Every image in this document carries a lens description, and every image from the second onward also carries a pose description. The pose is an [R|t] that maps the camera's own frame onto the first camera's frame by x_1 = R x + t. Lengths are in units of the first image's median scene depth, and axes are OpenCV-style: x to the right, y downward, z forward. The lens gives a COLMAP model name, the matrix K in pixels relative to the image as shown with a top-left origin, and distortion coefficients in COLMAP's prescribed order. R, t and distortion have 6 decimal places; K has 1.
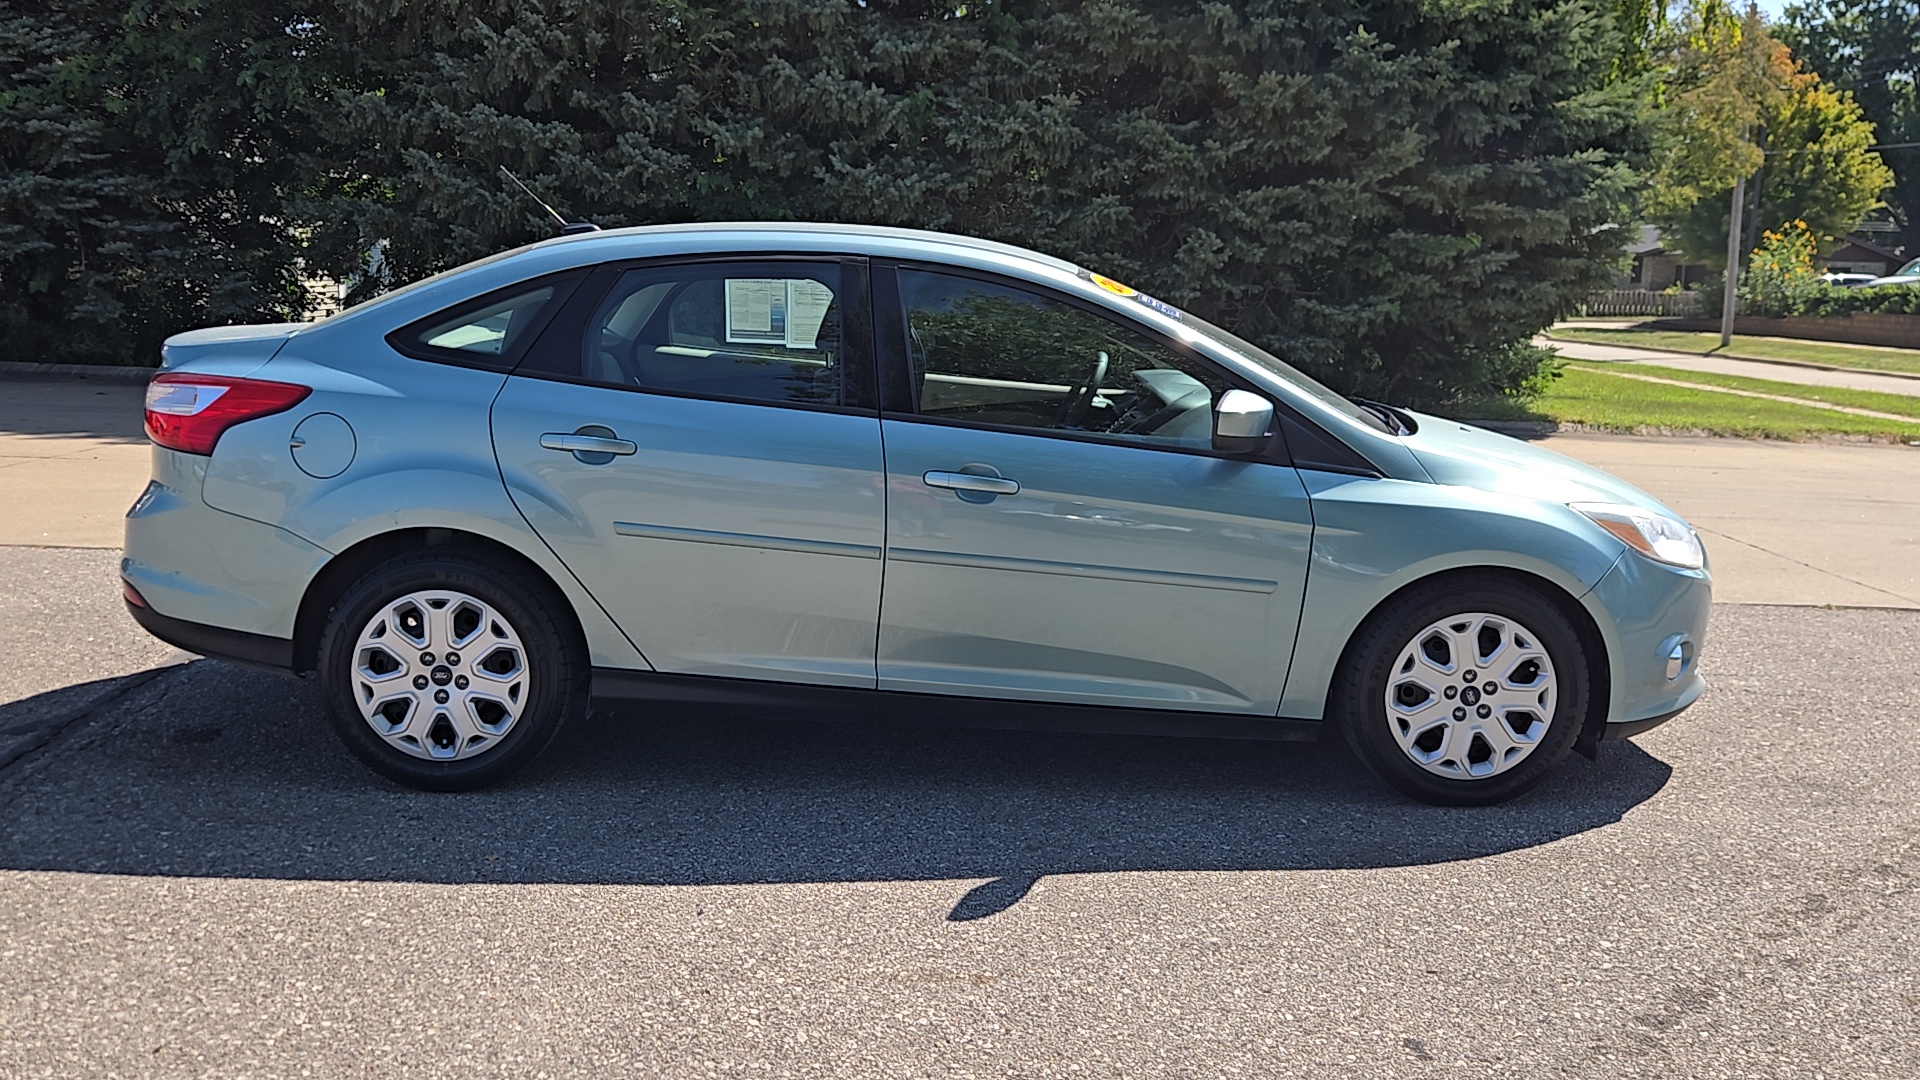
lens RADIAL K [[1602.4, 0, 960.1], [0, 1602.4, 539.9], [0, 0, 1]] dist [0.006576, -0.003041]
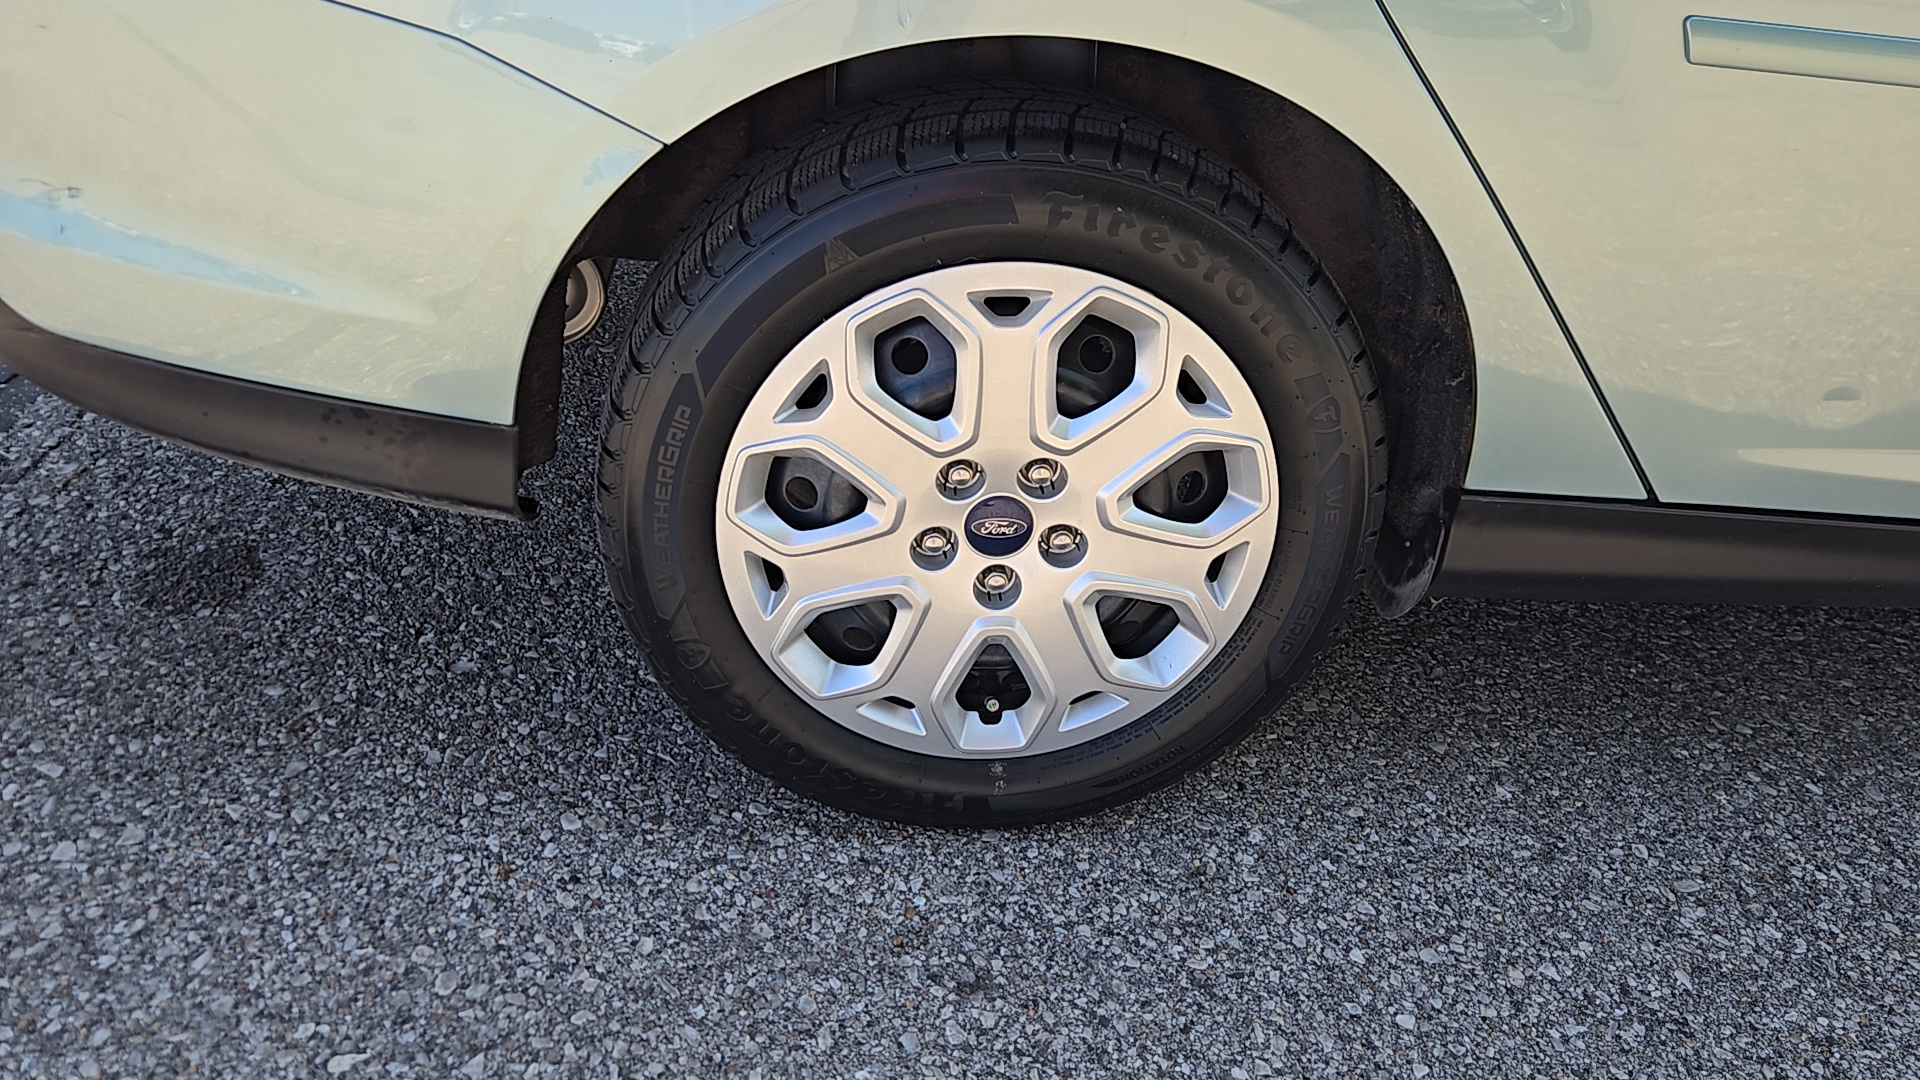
lens RADIAL K [[1602.4, 0, 947.9], [0, 1602.4, 530.7], [0, 0, 1]] dist [0.006576, -0.003041]
pose [[0.999524, -0.007590, 0.029893, -0.342354], [-0.003126, 0.939320, 0.343028, -0.021643], [-0.030683, -0.342958, 0.938849, 0.706405]]
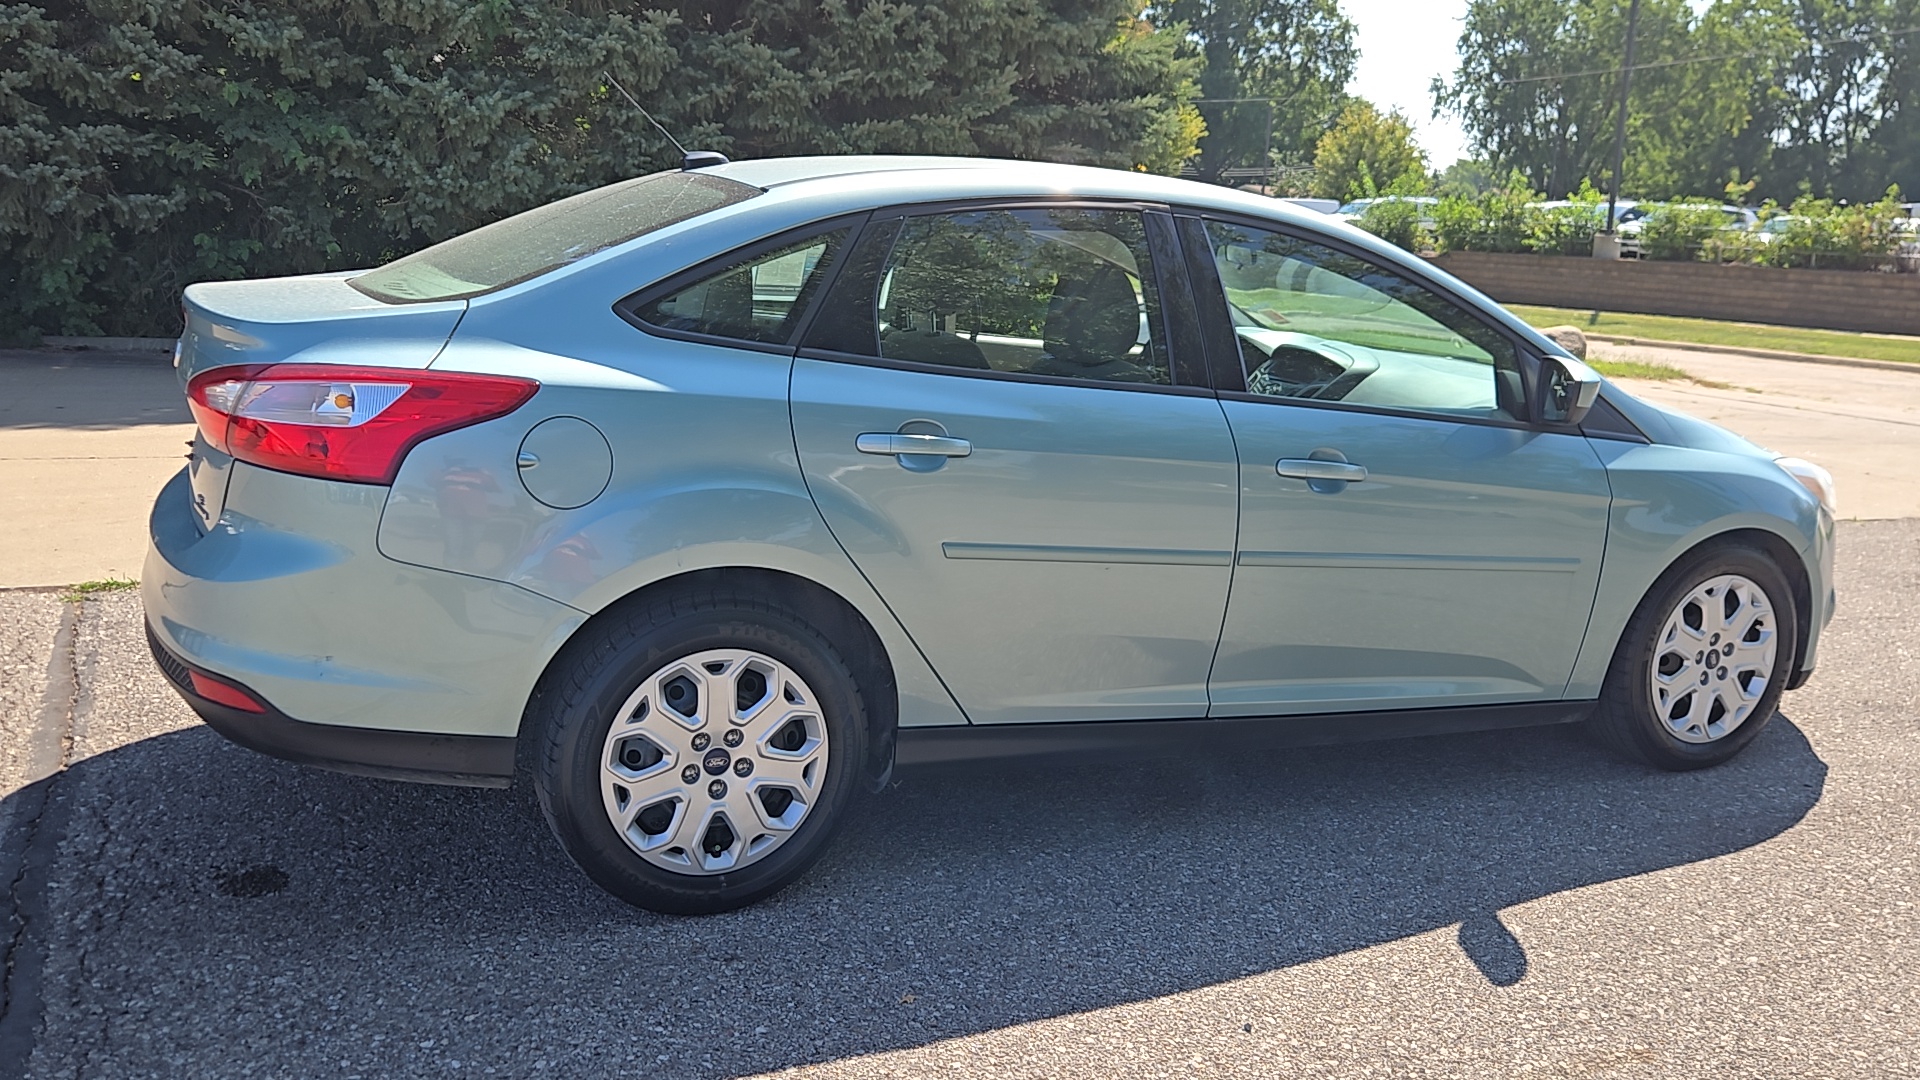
lens RADIAL K [[1602.4, 0, 965.6], [0, 1602.4, 532.9], [0, 0, 1]] dist [0.006576, -0.003041]
pose [[0.921470, -0.063032, 0.383302, -0.495648], [0.048316, 0.997682, 0.047910, -0.052044], [-0.385434, -0.025627, 0.922380, 0.268869]]
